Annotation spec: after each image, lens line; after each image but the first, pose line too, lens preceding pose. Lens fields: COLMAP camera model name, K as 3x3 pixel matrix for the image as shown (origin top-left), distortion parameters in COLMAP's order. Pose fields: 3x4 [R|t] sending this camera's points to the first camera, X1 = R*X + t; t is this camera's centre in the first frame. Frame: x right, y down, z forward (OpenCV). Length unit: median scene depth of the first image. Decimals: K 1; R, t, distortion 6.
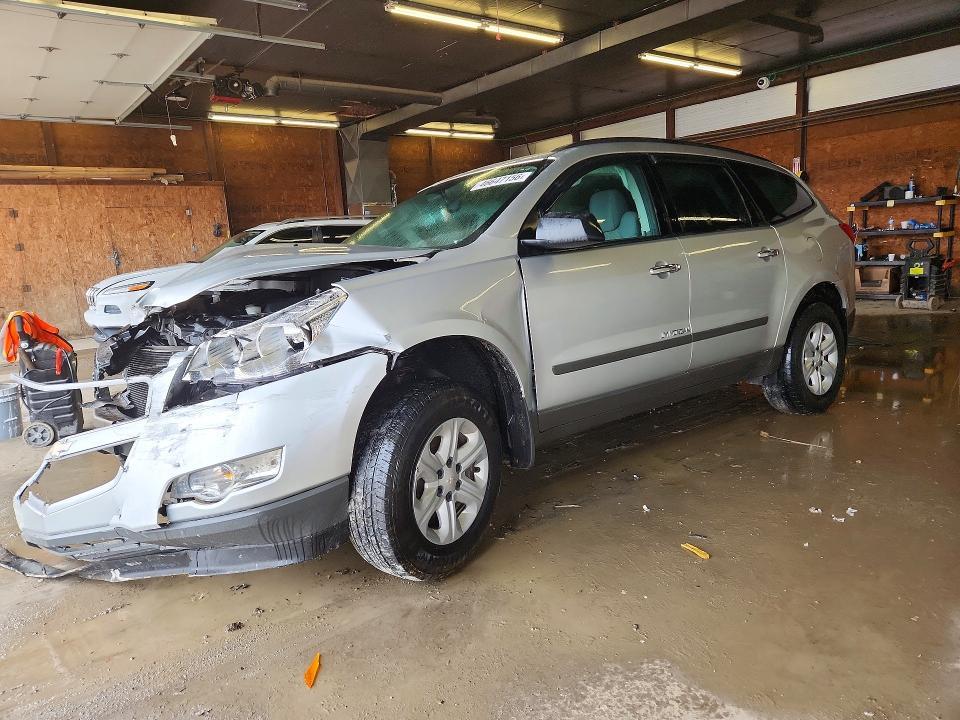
lens RADIAL K [[615.6, 0, 479.5], [0, 615.6, 380.8], [0, 0, 1]] dist [0.001902, 0.000722]
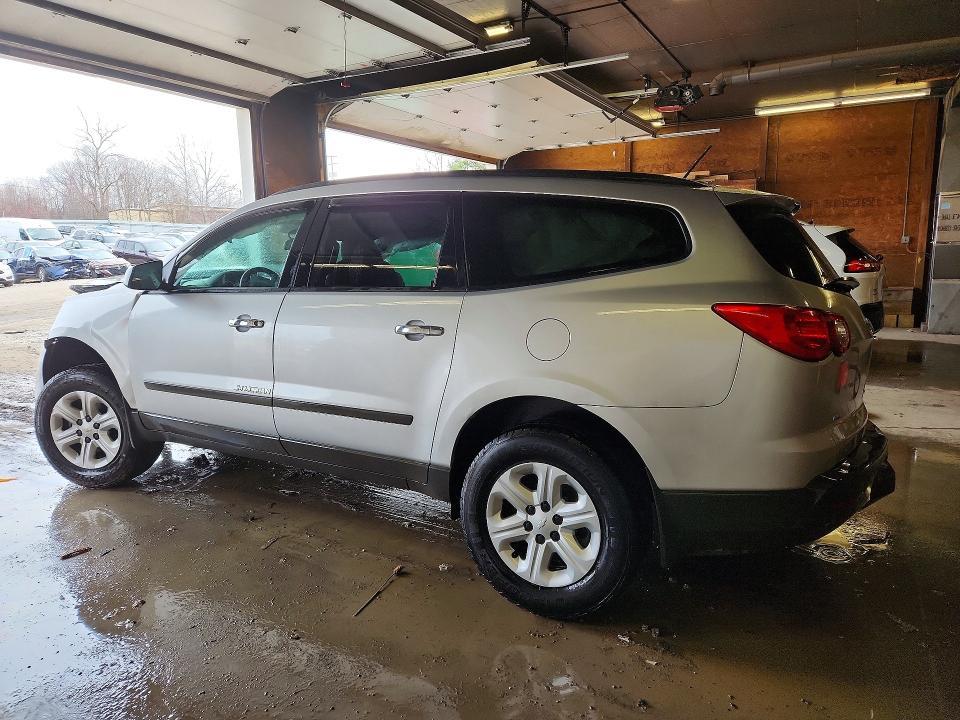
lens RADIAL K [[654.0, 0, 480.0], [0, 654.0, 360.0], [0, 0, 1]] dist [0.001826, -0.041065]
pose [[0.358353, 0.192610, -0.913501, 0.405681], [-0.201929, 0.971315, 0.125586, -0.095722], [0.911486, 0.139458, 0.386968, 0.270305]]
